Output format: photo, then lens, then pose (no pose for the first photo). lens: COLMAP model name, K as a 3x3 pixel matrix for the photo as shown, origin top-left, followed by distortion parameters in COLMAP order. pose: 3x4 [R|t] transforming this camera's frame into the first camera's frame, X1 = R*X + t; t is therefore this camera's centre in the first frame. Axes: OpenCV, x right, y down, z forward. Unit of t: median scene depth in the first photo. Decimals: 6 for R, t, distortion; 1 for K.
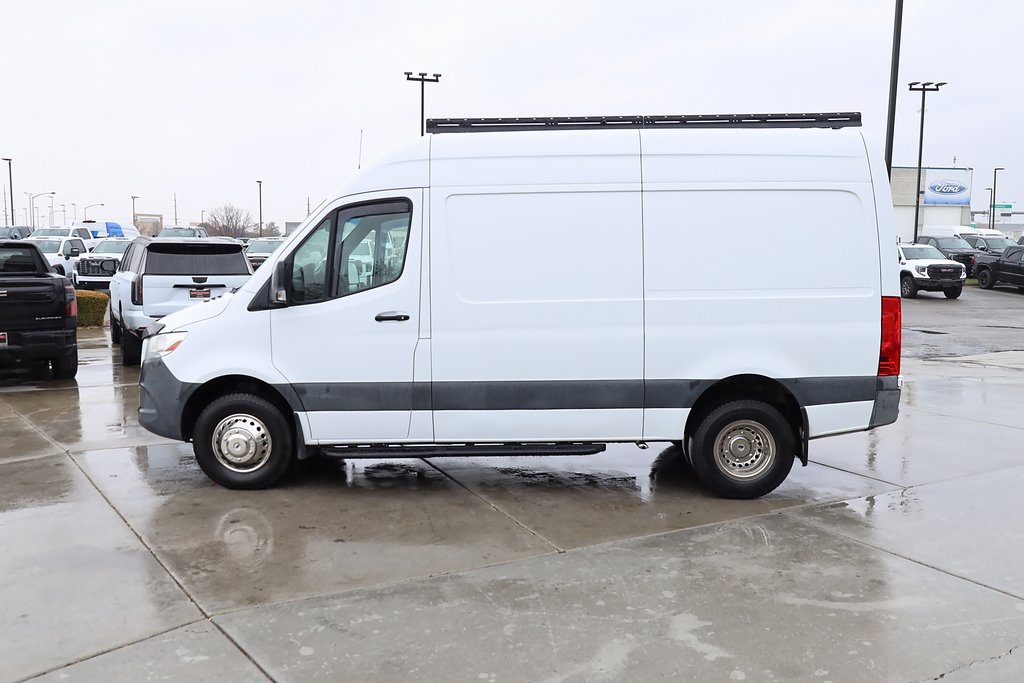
lens RADIAL K [[801.0, 0, 512.0], [0, 801.0, 341.5], [0, 0, 1]] dist [-0.025131, -0.003204]
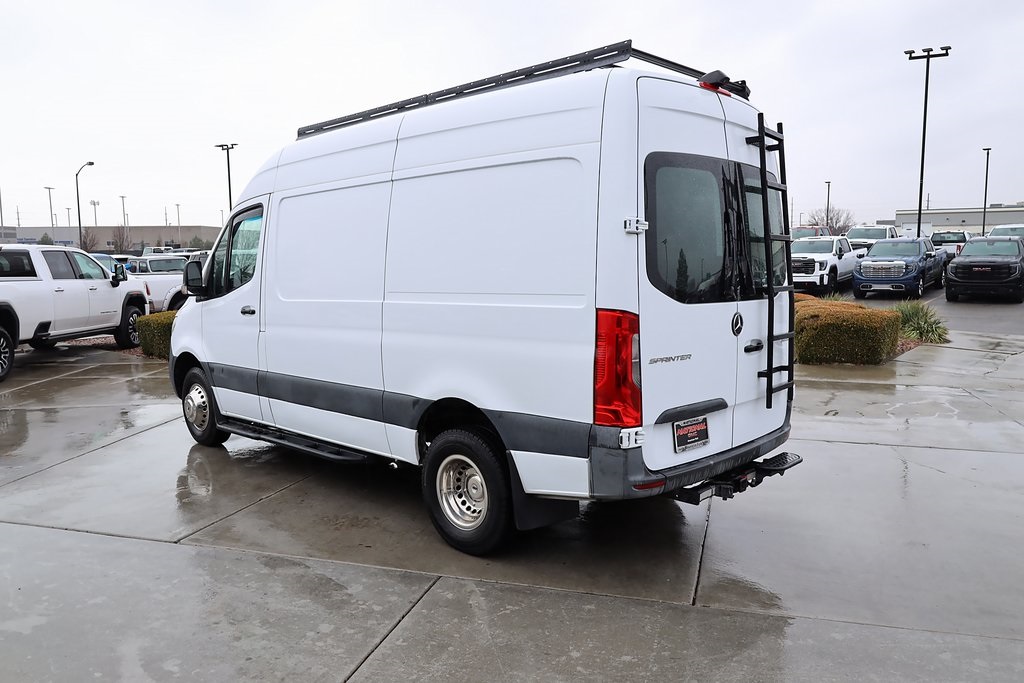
lens RADIAL K [[748.0, 0, 516.4], [0, 748.0, 345.7], [0, 0, 1]] dist [-0.014238, 0.000208]
pose [[0.734552, 0.069380, -0.674996, 0.839486], [-0.059940, 0.997505, 0.037300, -0.044016], [0.675899, 0.013060, 0.736878, 0.479529]]
